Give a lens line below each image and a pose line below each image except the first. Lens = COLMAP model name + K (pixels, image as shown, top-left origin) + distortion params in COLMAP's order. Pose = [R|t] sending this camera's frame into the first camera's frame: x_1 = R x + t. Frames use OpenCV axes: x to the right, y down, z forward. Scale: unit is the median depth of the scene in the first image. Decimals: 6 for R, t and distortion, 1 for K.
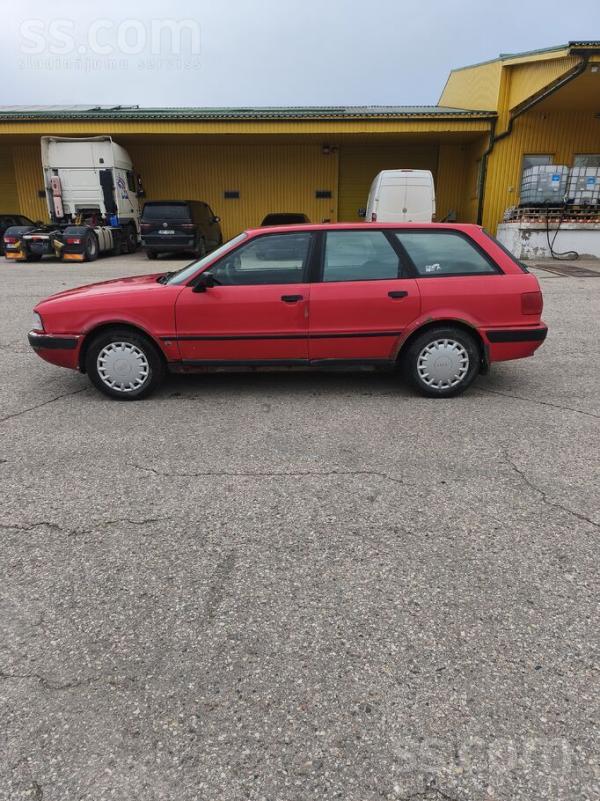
lens RADIAL K [[543.2, 0, 300.0], [0, 543.2, 400.5], [0, 0, 1]] dist [0.022333, -0.000691]
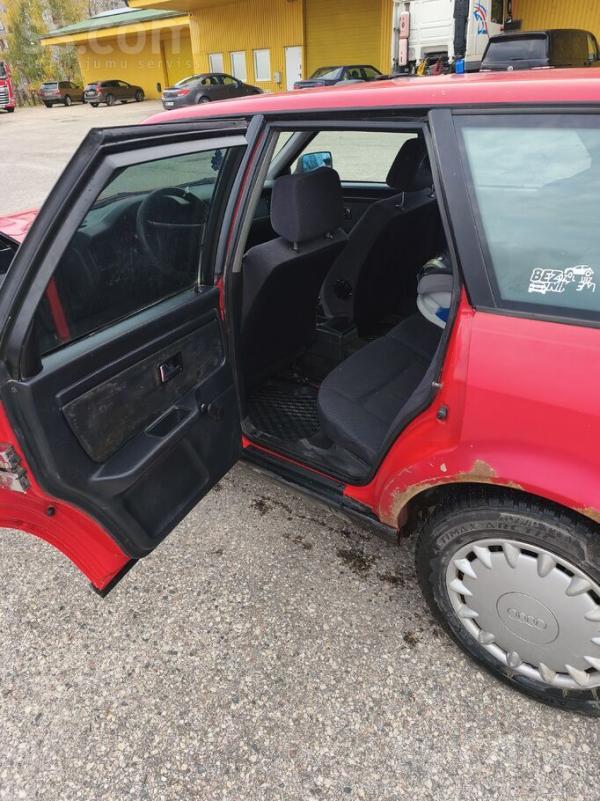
lens RADIAL K [[543.2, 0, 300.0], [0, 543.2, 400.5], [0, 0, 1]] dist [0.022333, -0.000691]
pose [[0.799370, 0.278629, -0.532329, 0.049856], [-0.148075, 0.950005, 0.274889, -0.040837], [0.582307, -0.140913, 0.800663, 0.122396]]
